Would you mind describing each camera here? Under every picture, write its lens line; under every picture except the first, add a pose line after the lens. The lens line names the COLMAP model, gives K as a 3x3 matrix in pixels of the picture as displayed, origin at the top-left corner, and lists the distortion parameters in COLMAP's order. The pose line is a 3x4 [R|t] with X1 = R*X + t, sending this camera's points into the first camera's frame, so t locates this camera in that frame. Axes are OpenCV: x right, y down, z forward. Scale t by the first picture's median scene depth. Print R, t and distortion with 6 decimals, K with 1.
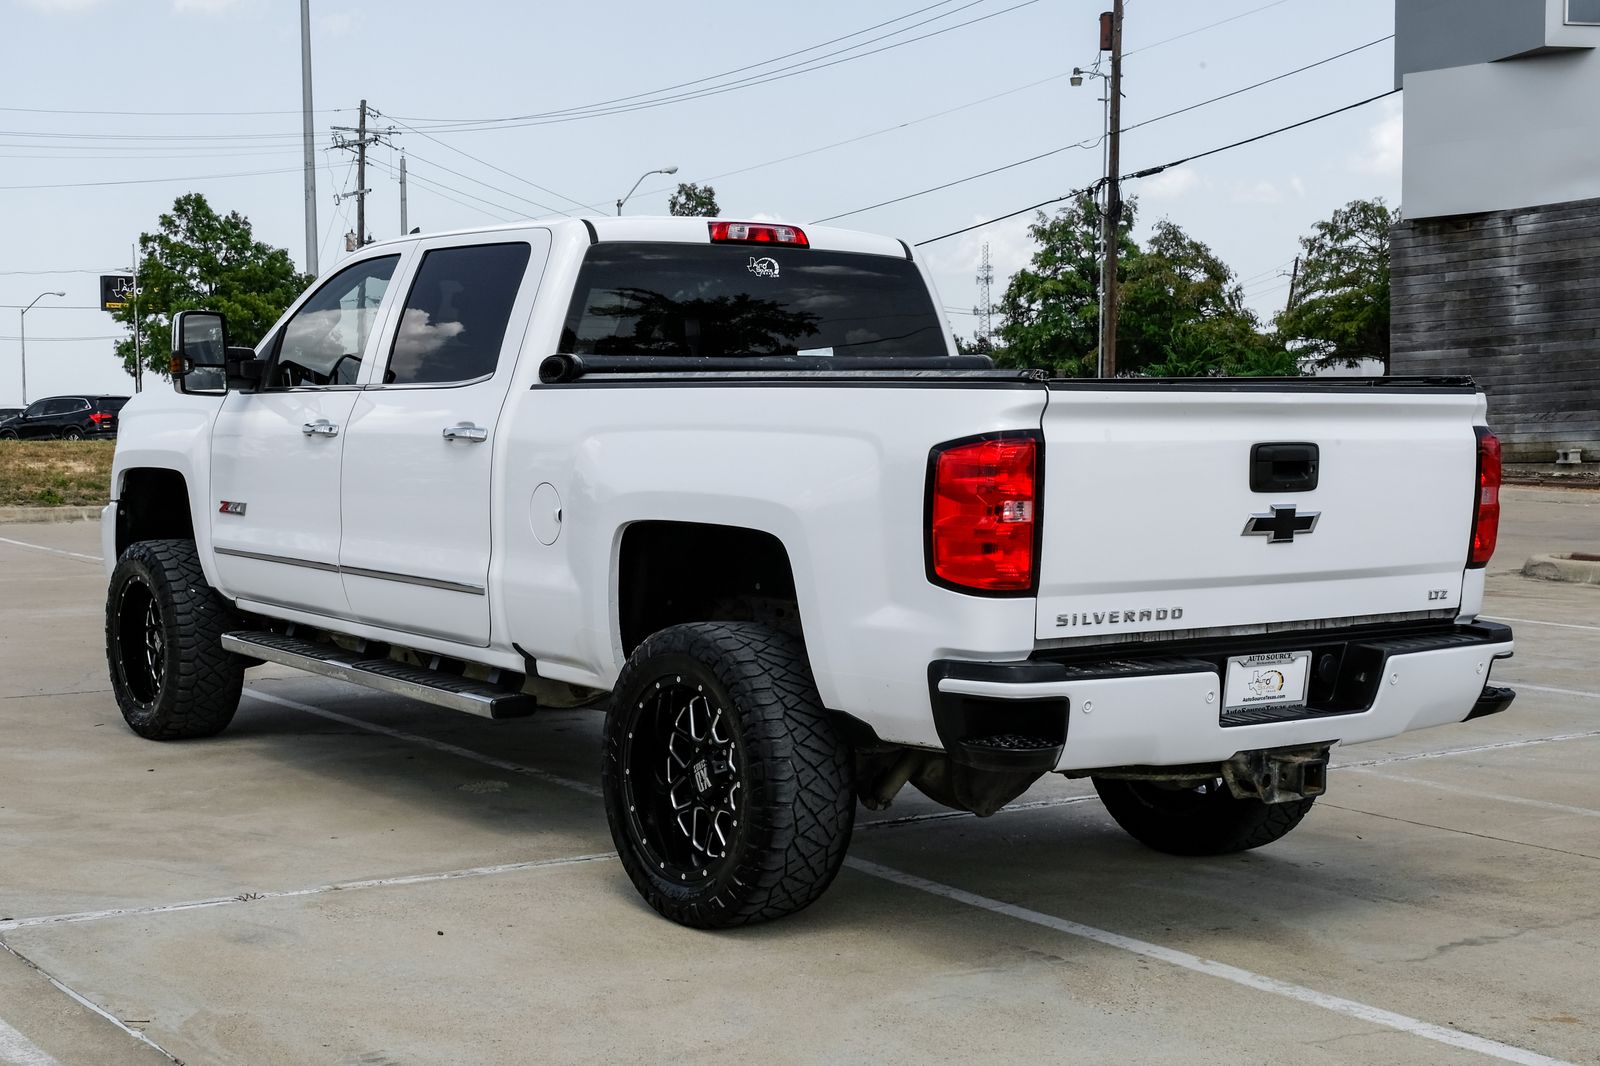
lens RADIAL K [[2267.5, 0, 794.2], [0, 2267.5, 537.1], [0, 0, 1]] dist [-0.014284, 0.000000]
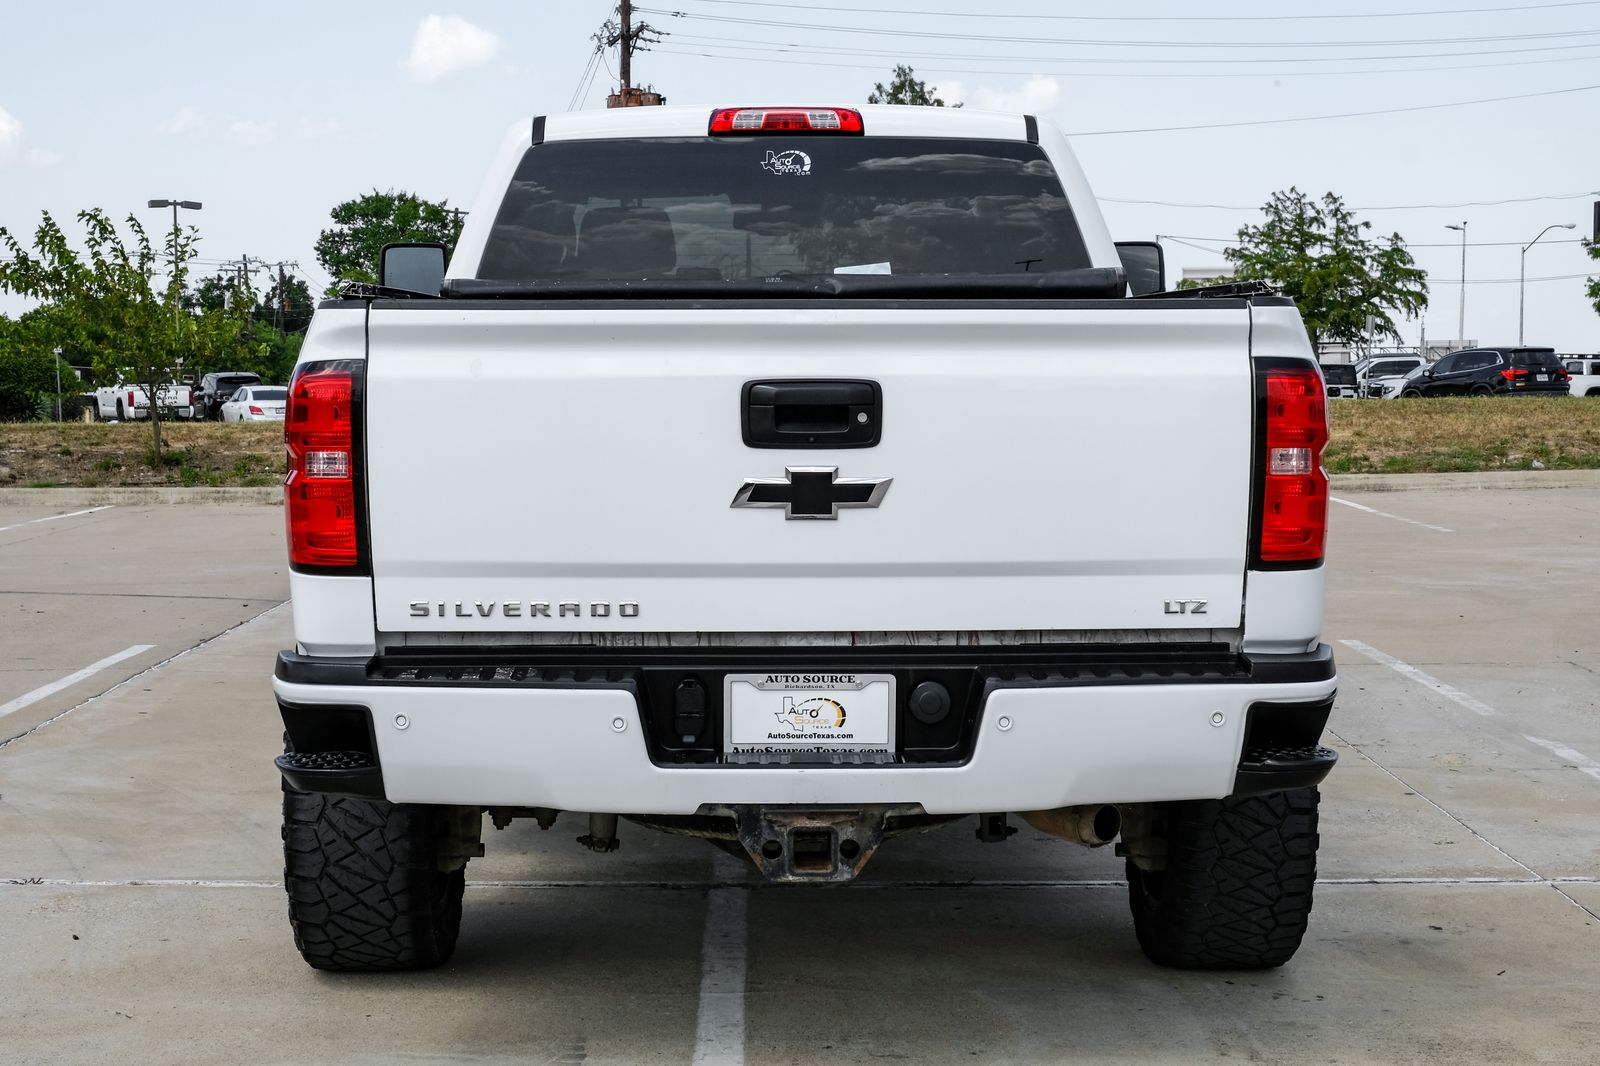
lens RADIAL K [[2839.0, 0, 801.0], [0, 2839.0, 543.1], [0, 0, 1]] dist [-0.025455, 0.000000]
pose [[0.821815, 0.031124, -0.568903, 0.706539], [-0.027324, 0.999511, 0.015210, -0.003564], [0.569098, 0.003045, 0.822264, 0.253506]]
